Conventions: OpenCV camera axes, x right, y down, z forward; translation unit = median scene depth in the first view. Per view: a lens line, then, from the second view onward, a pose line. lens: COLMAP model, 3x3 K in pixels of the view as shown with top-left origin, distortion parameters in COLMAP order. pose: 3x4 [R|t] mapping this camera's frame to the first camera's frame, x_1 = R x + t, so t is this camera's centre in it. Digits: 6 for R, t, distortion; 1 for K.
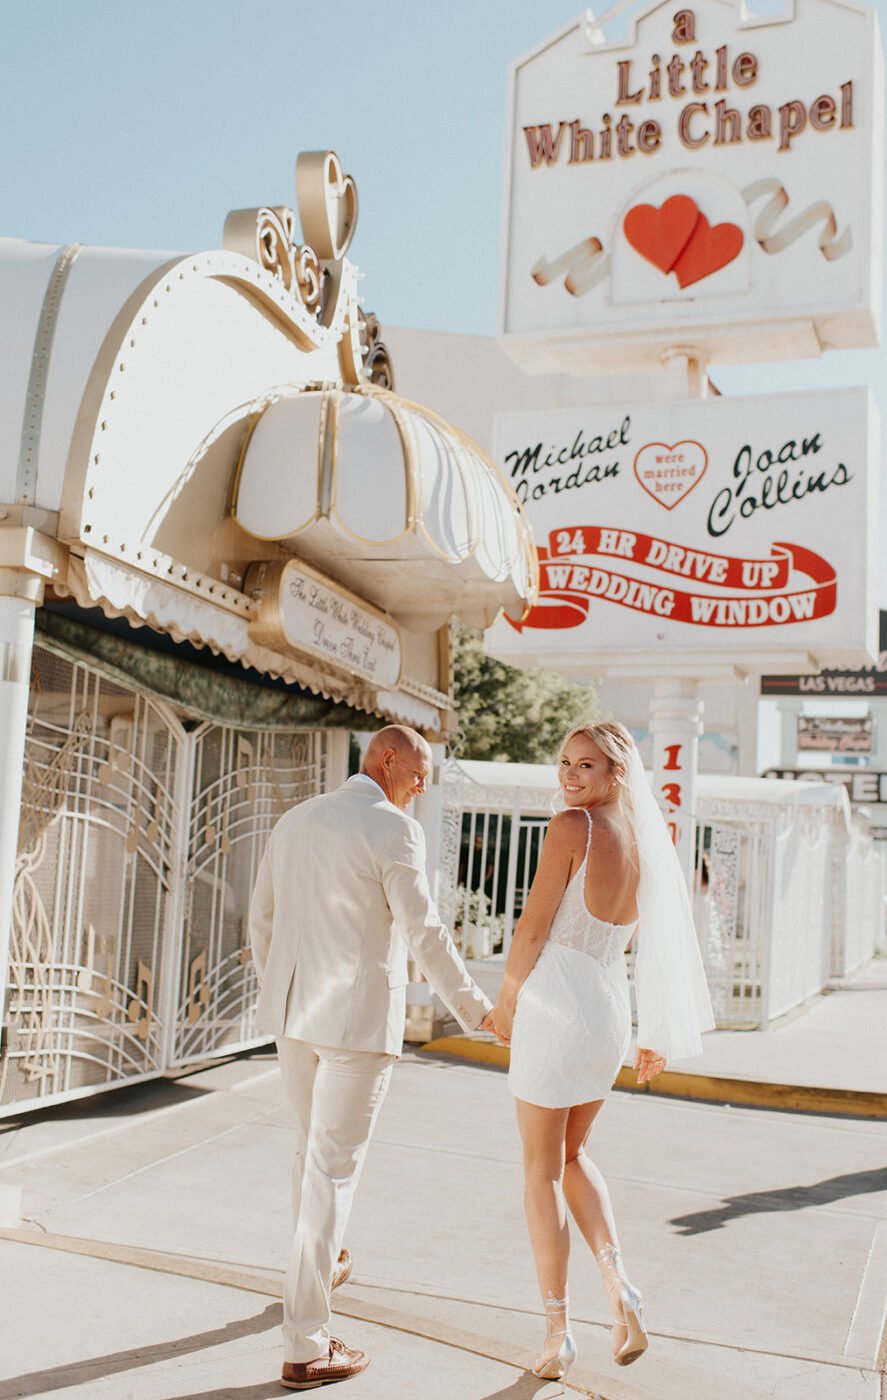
lens RADIAL K [[1417.6, 0, 474.3], [0, 1417.6, 699.8], [0, 0, 1]] dist [-0.008580, 0.004181]
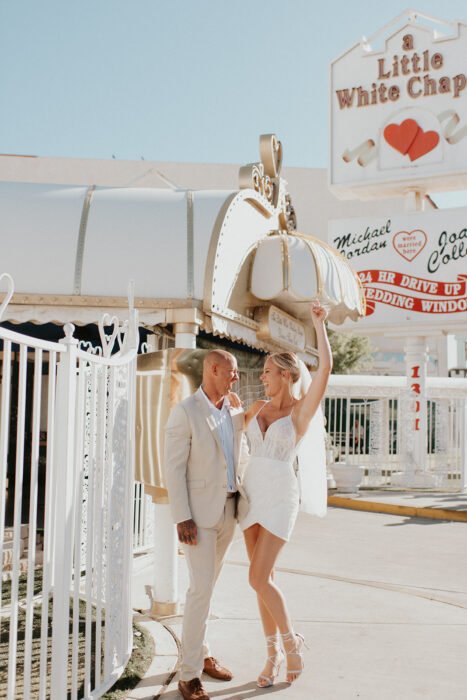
lens RADIAL K [[719.4, 0, 242.4], [0, 719.4, 343.0], [0, 0, 1]] dist [-0.009989, 0.014511]
pose [[0.996622, -0.037737, -0.072941, -0.047782], [0.038307, 0.999245, 0.006431, -0.022864], [0.072643, -0.009203, 0.997316, -0.151246]]
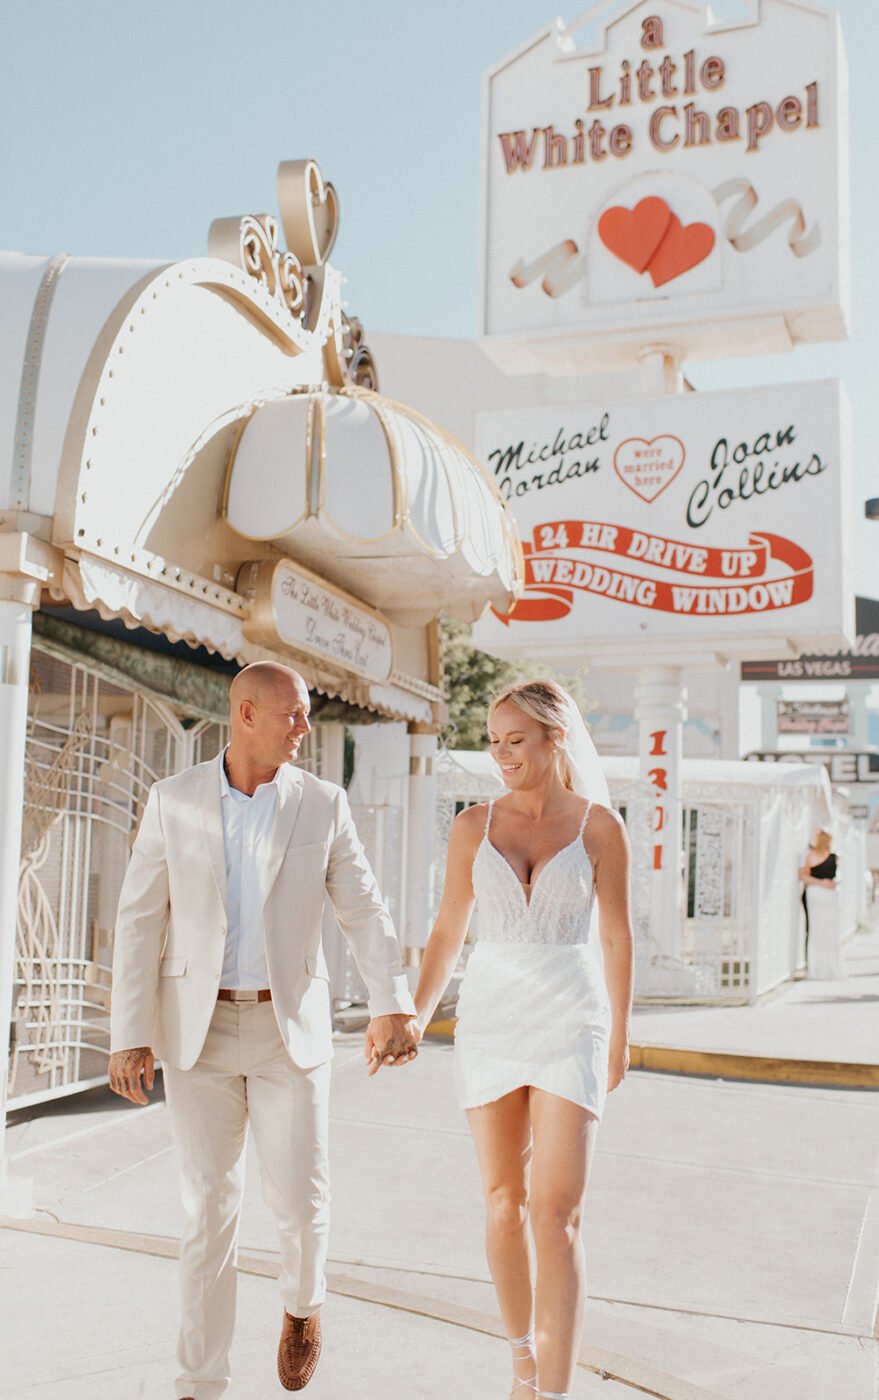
lens RADIAL K [[1368.6, 0, 468.3], [0, 1368.6, 700.5], [0, 0, 1]] dist [-0.009459, 0.002850]
pose [[0.999696, -0.024525, 0.002700, 0.000056], [0.024509, 0.999683, 0.005815, 0.000508], [-0.002842, -0.005747, 0.999979, 0.005405]]
